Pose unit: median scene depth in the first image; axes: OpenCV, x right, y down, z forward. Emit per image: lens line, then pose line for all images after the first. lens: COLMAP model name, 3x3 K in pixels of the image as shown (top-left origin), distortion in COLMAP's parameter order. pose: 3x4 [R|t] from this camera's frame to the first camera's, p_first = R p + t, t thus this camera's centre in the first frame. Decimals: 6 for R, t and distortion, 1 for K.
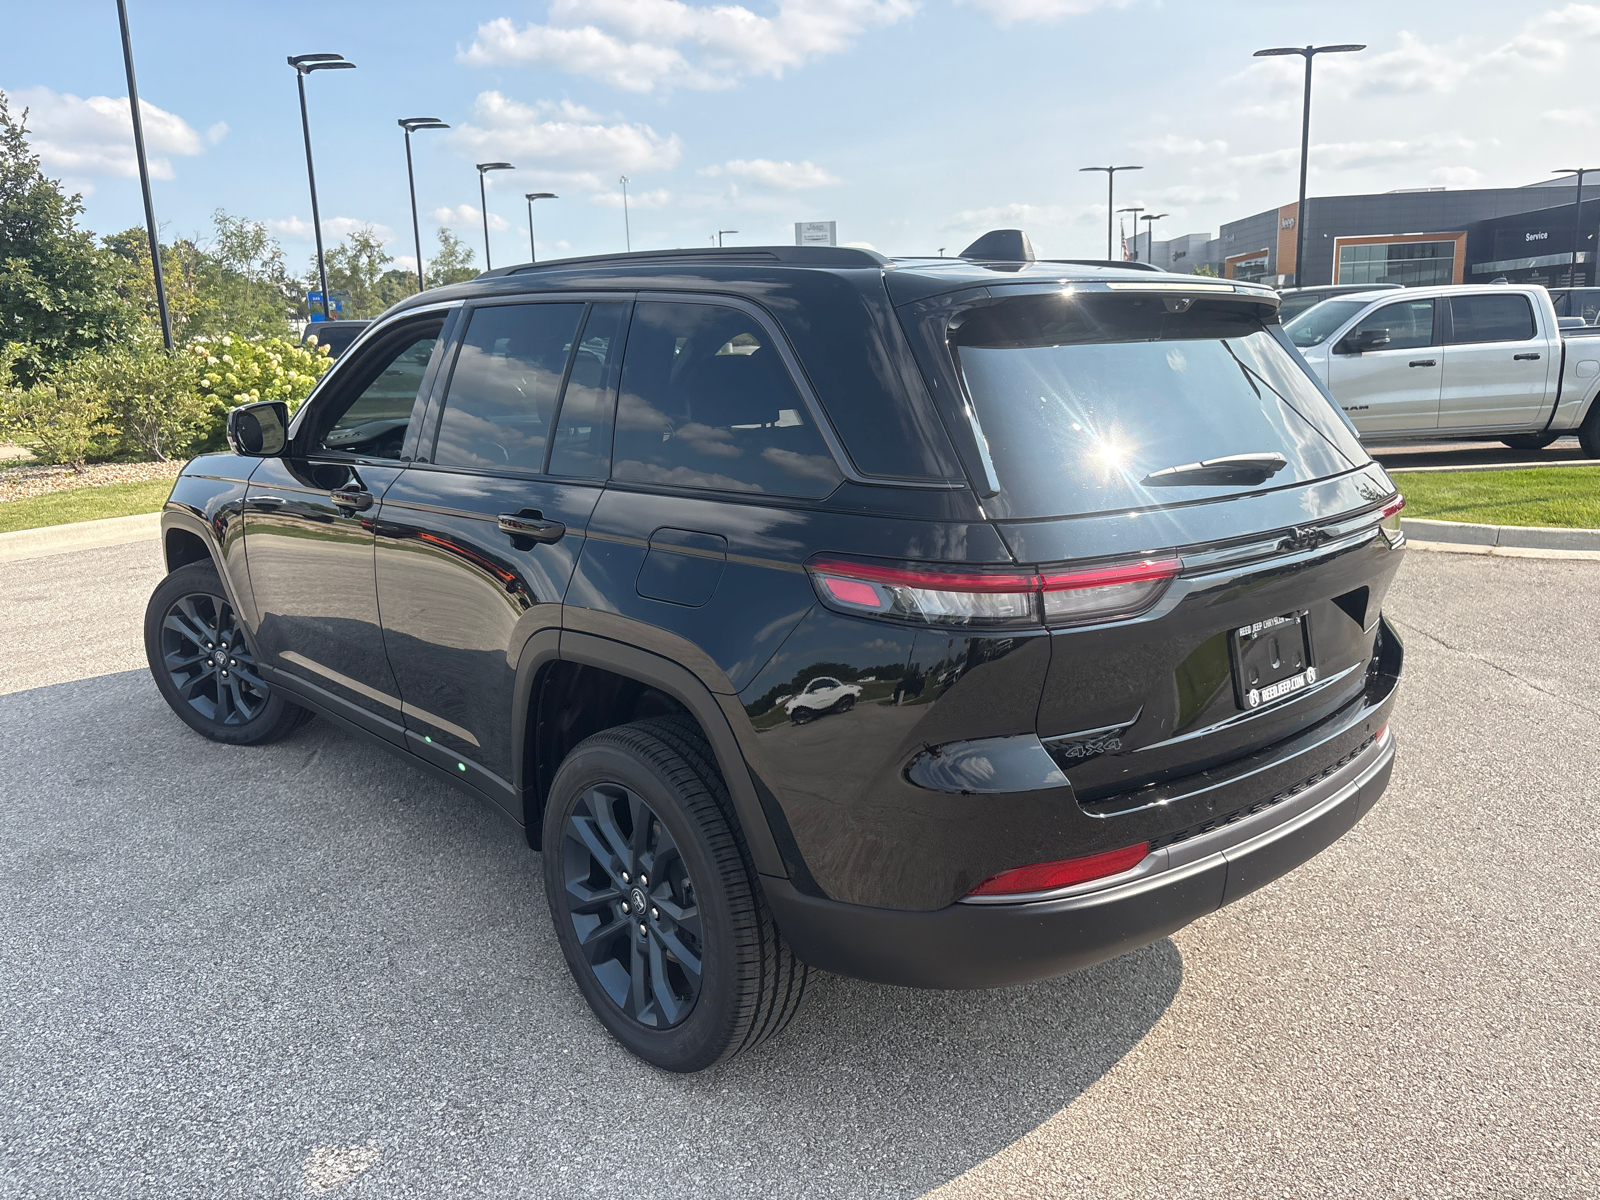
lens RADIAL K [[1226.6, 0, 772.0], [0, 1226.6, 589.2], [0, 0, 1]] dist [0.039131, -0.037103]
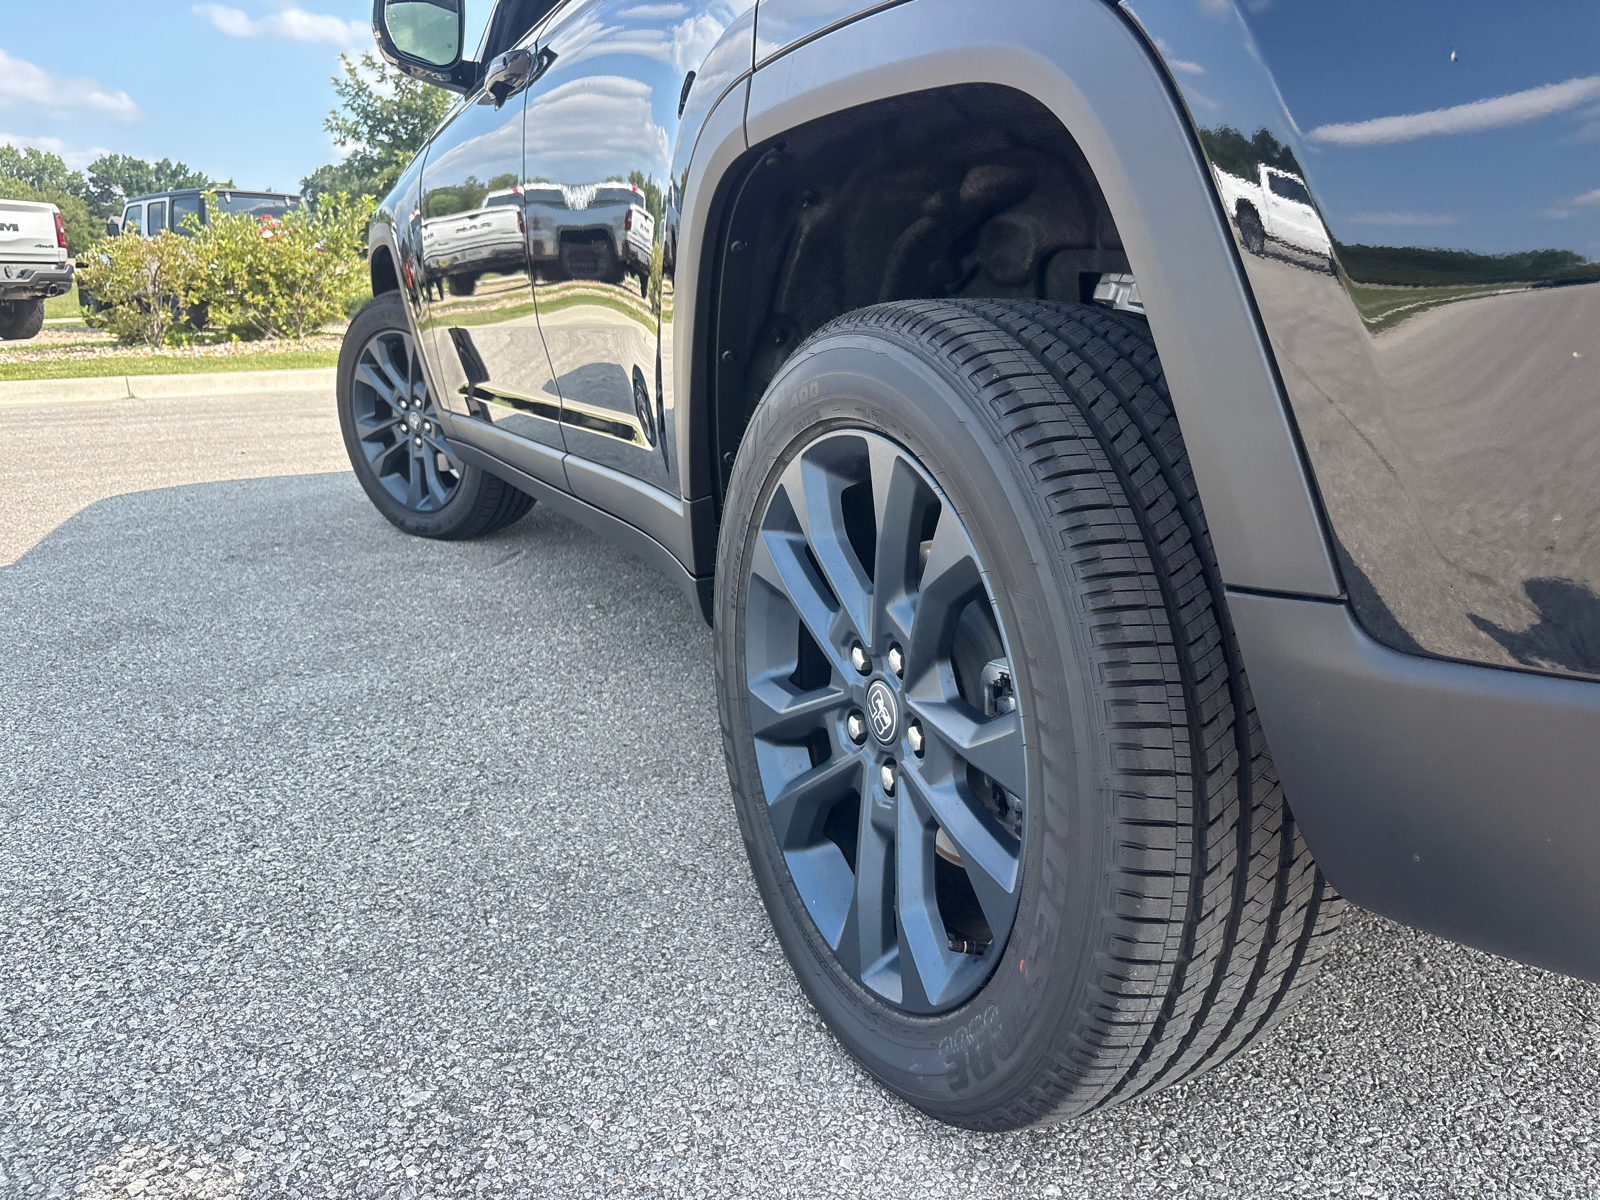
lens RADIAL K [[1226.6, 0, 794.9], [0, 1226.6, 564.3], [0, 0, 1]] dist [0.039131, -0.037103]
pose [[0.963442, 0.074618, -0.257316, -0.029128], [-0.070949, 0.997202, 0.023528, 0.185050], [0.258352, -0.004411, 0.966041, 0.547870]]
